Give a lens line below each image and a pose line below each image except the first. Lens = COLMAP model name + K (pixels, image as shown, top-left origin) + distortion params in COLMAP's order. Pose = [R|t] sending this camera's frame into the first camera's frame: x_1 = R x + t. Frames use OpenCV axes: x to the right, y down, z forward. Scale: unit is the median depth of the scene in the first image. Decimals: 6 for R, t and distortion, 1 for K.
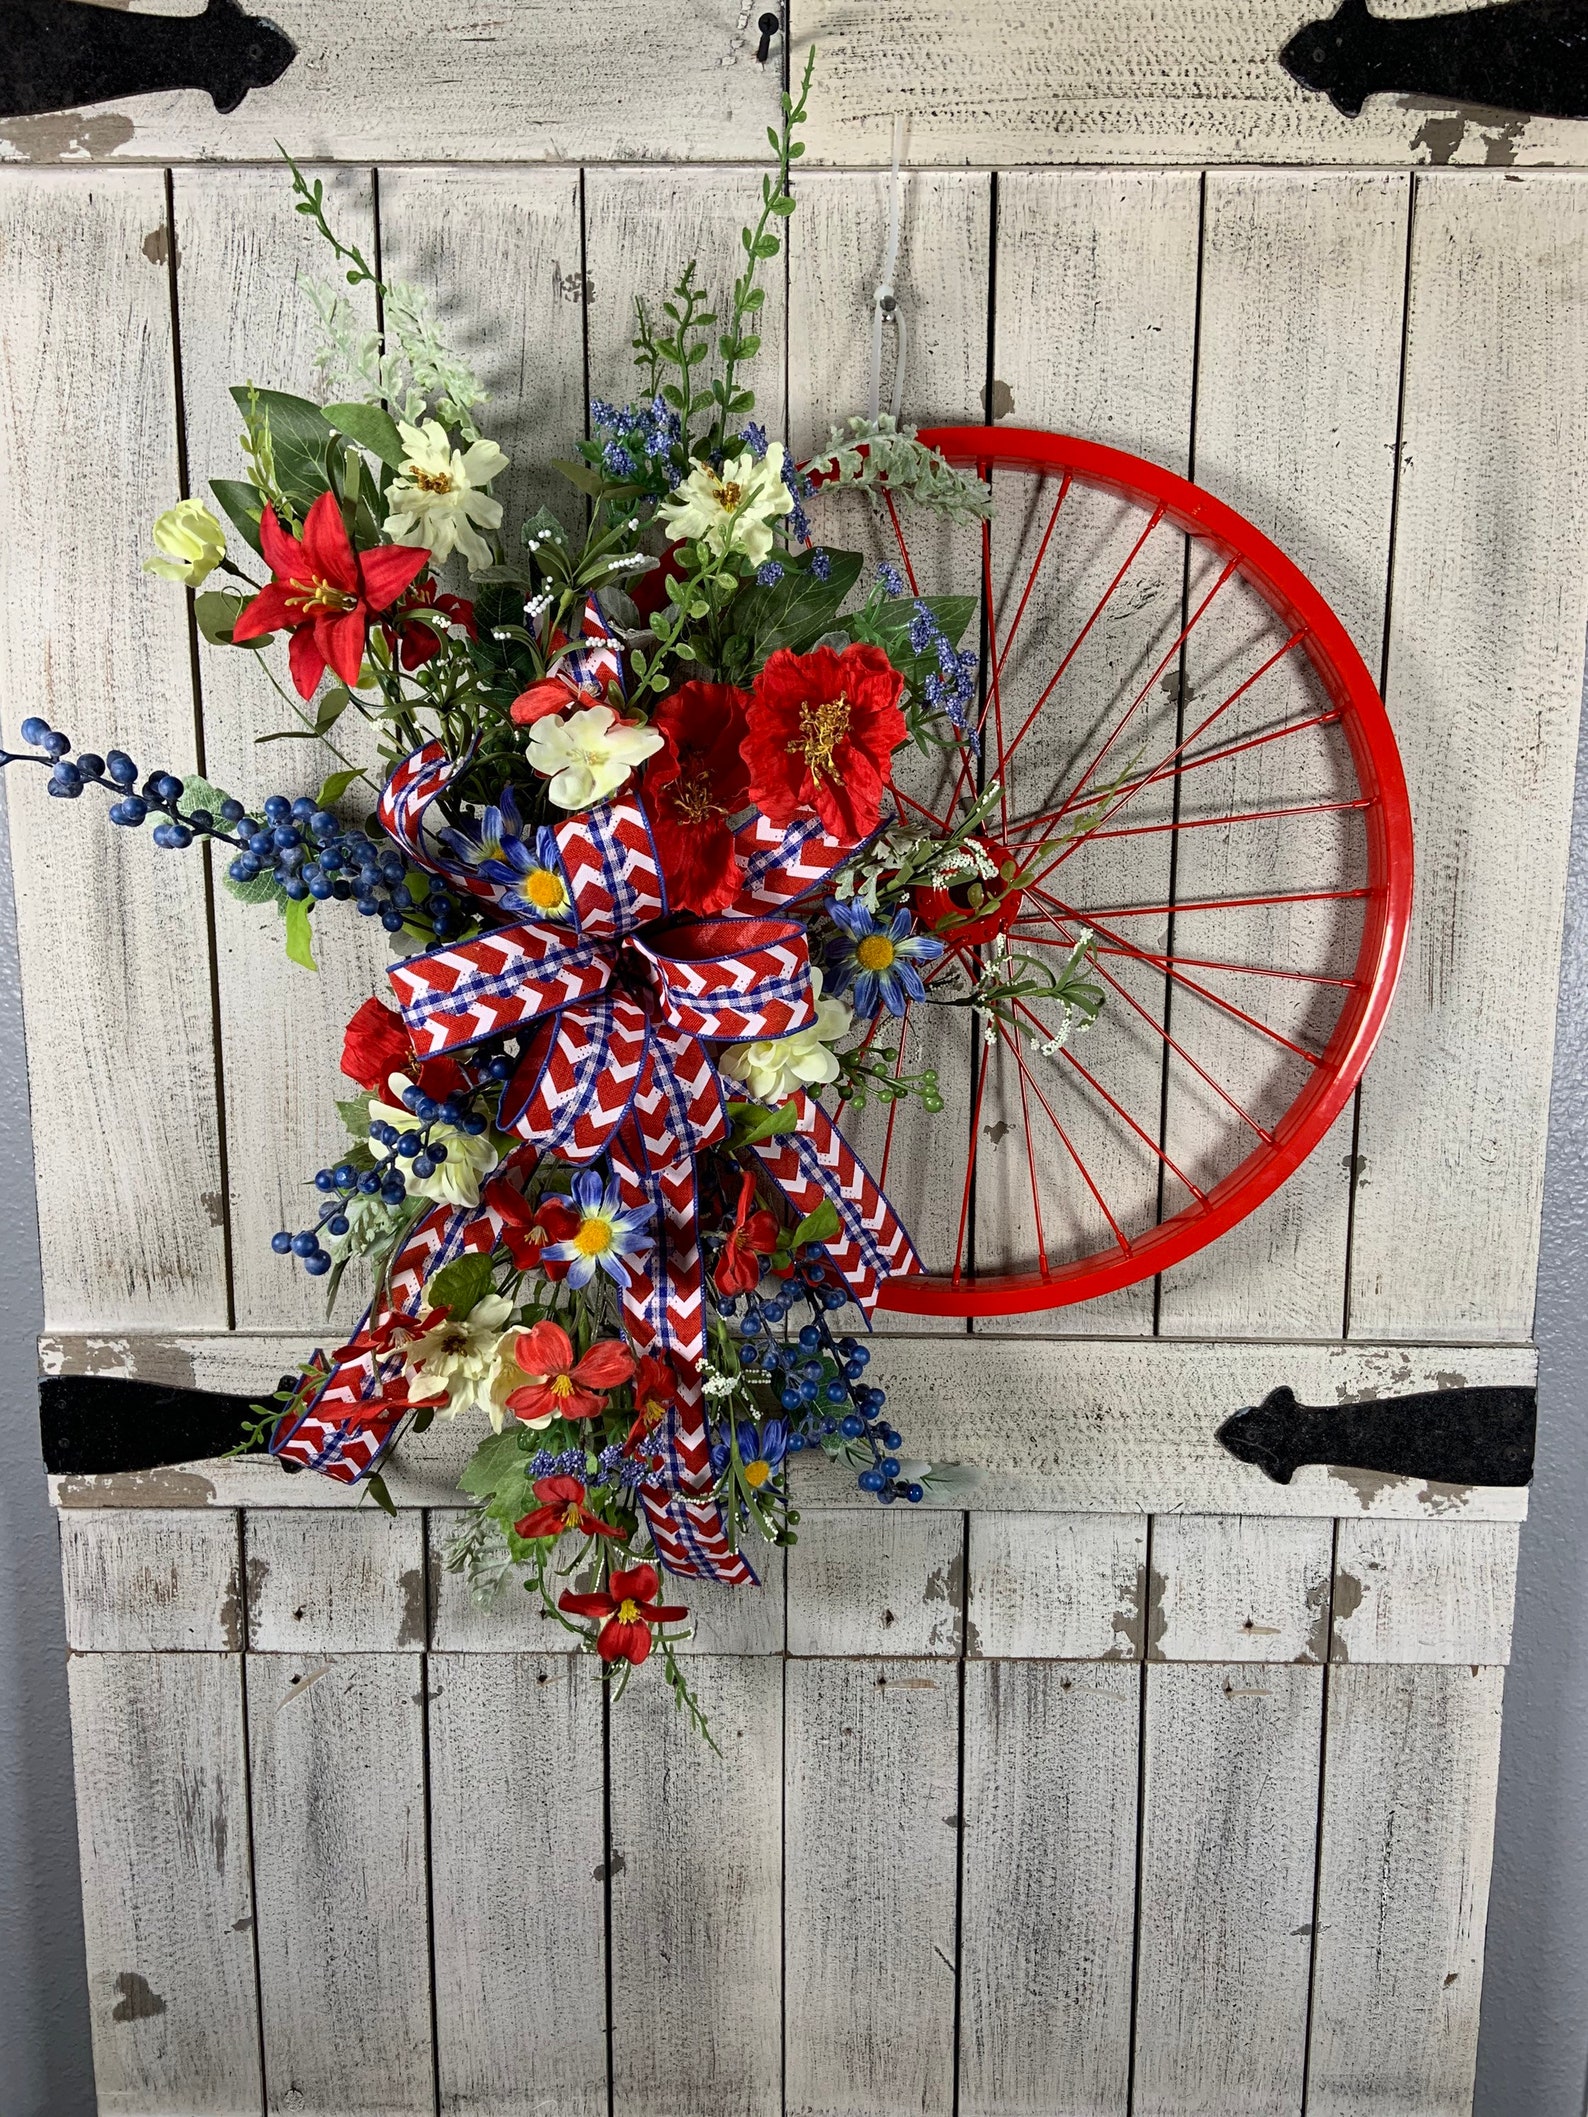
lens RADIAL K [[1660.2, 0, 794.0], [0, 1660.2, 1058.5], [0, 0, 1]] dist [0.106286, -0.151409]
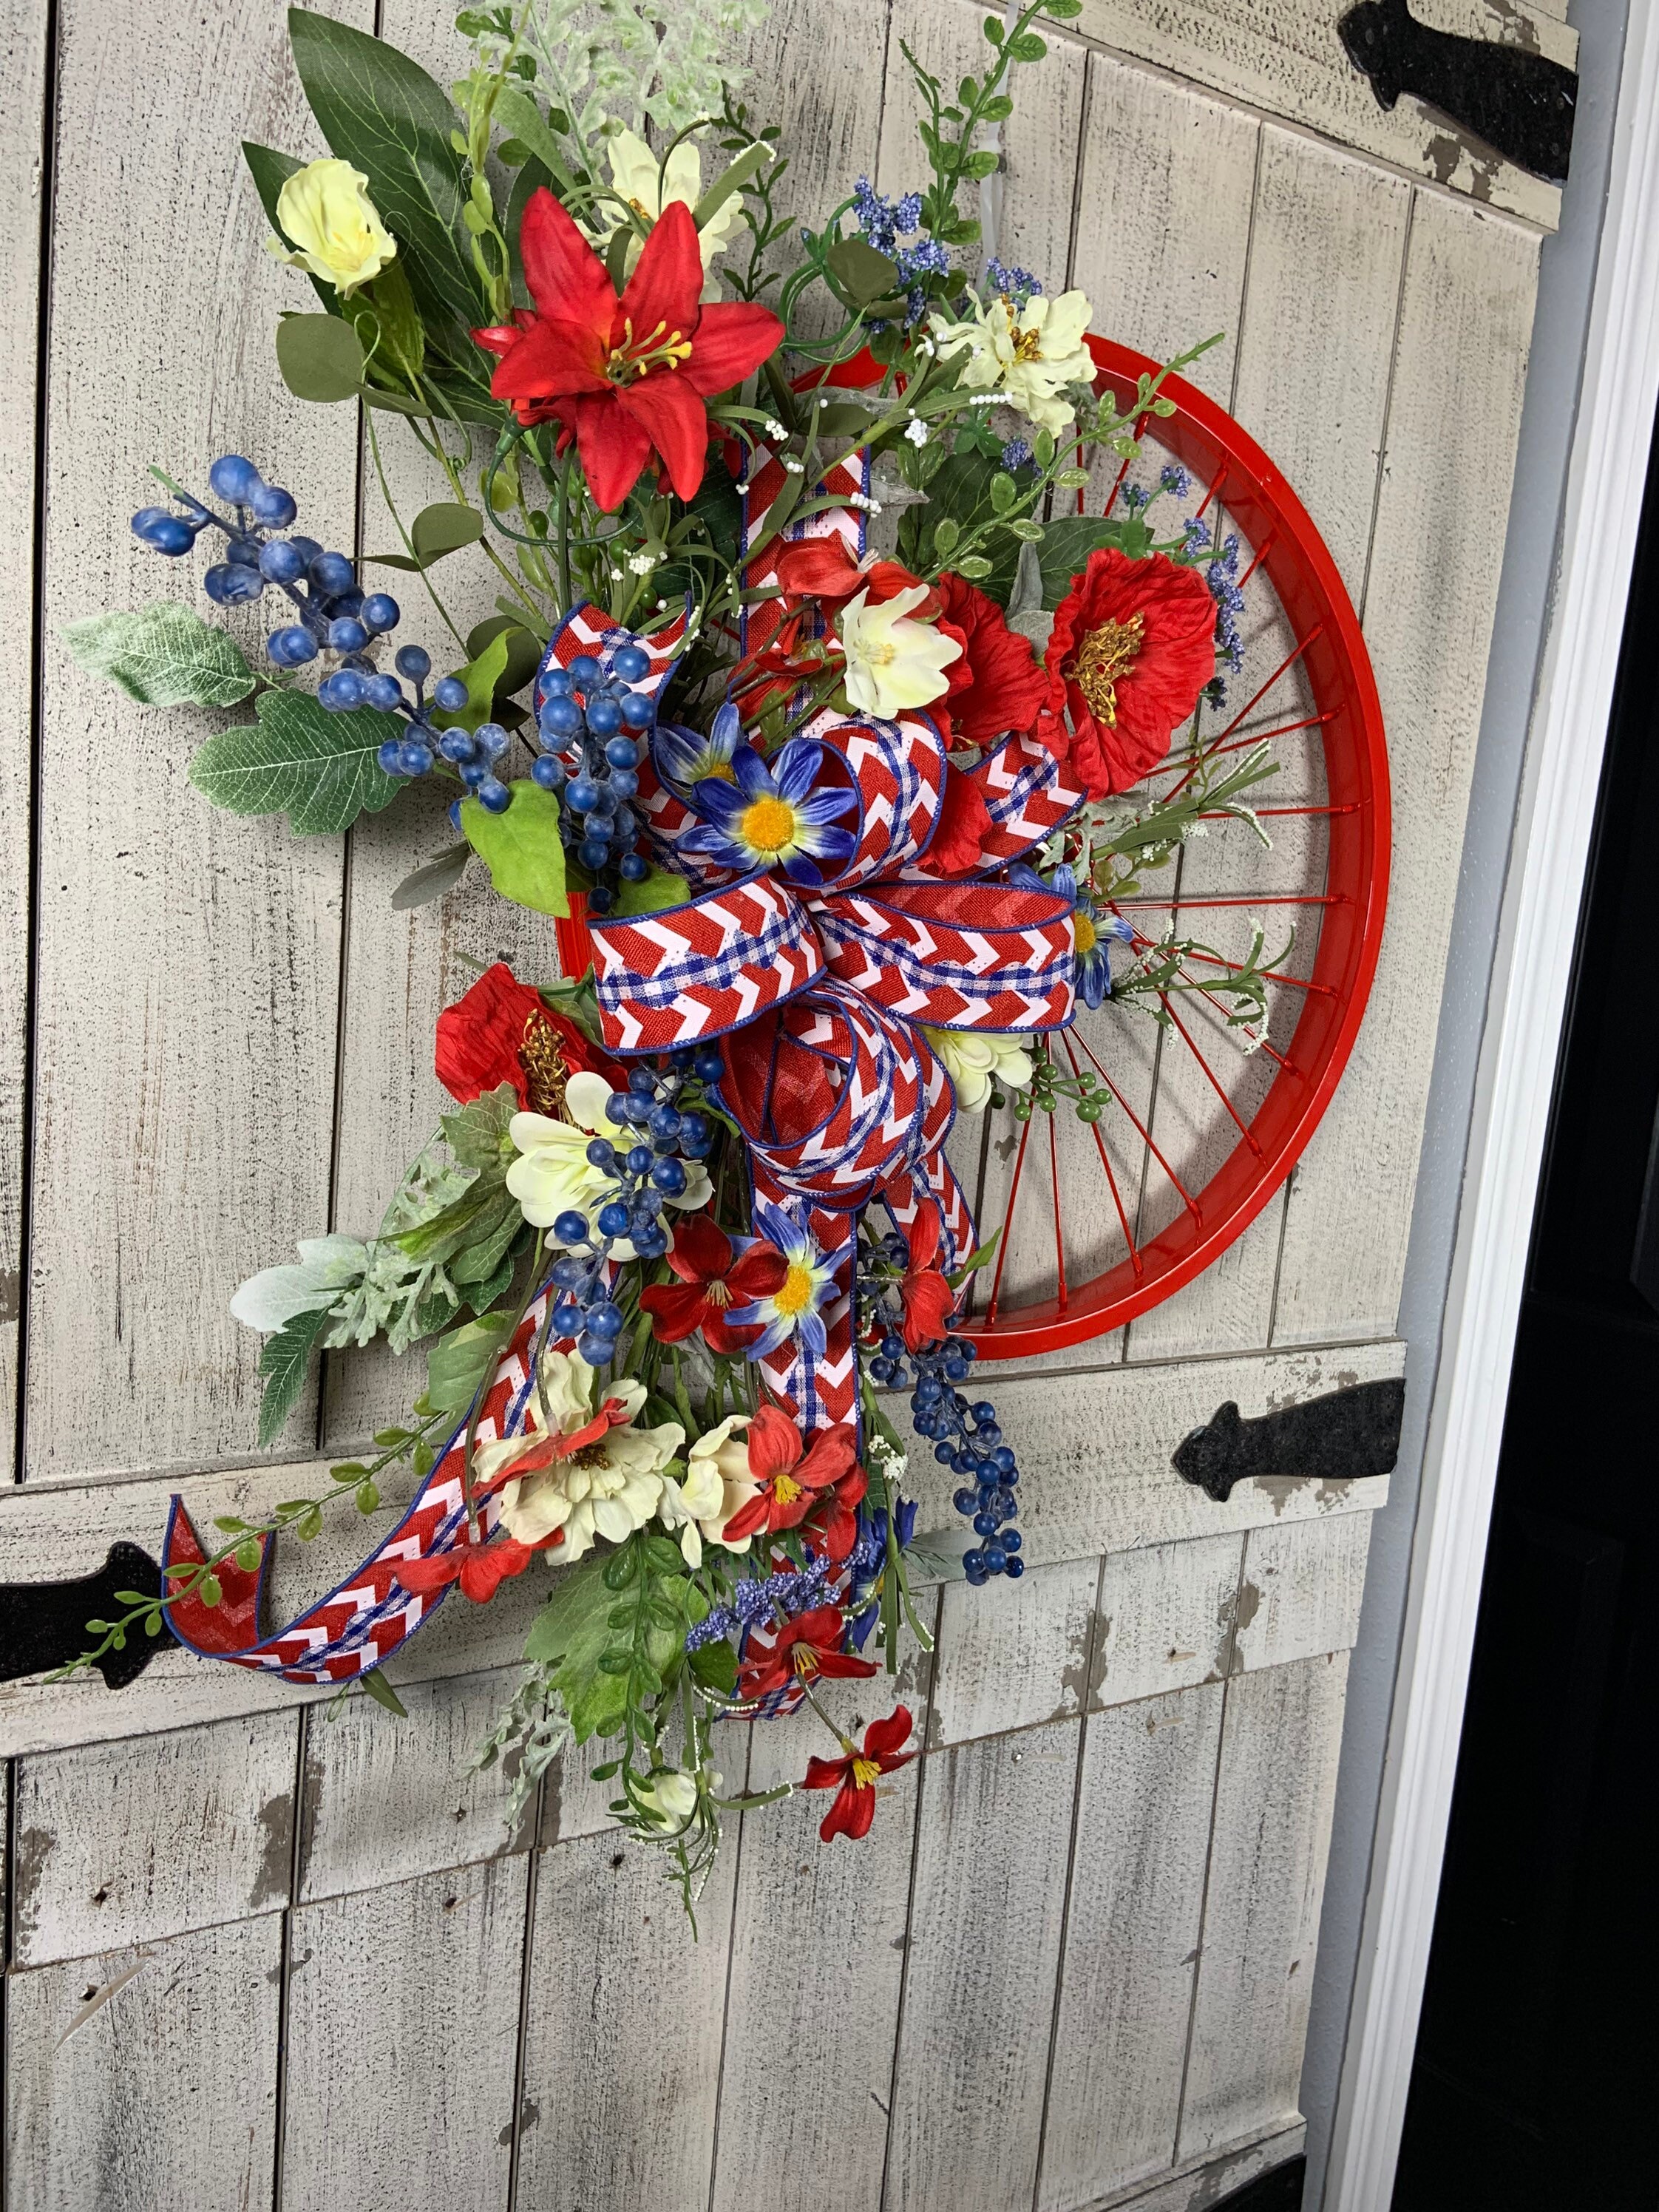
lens RADIAL K [[1728.8, 0, 898.6], [0, 1728.8, 1107.7], [0, 0, 1]] dist [0.115524, -0.179026]
pose [[0.836962, -0.009017, 0.547187, -0.424312], [0.004794, 0.999947, 0.009146, 0.014133], [-0.547240, -0.005032, 0.836961, 0.259305]]
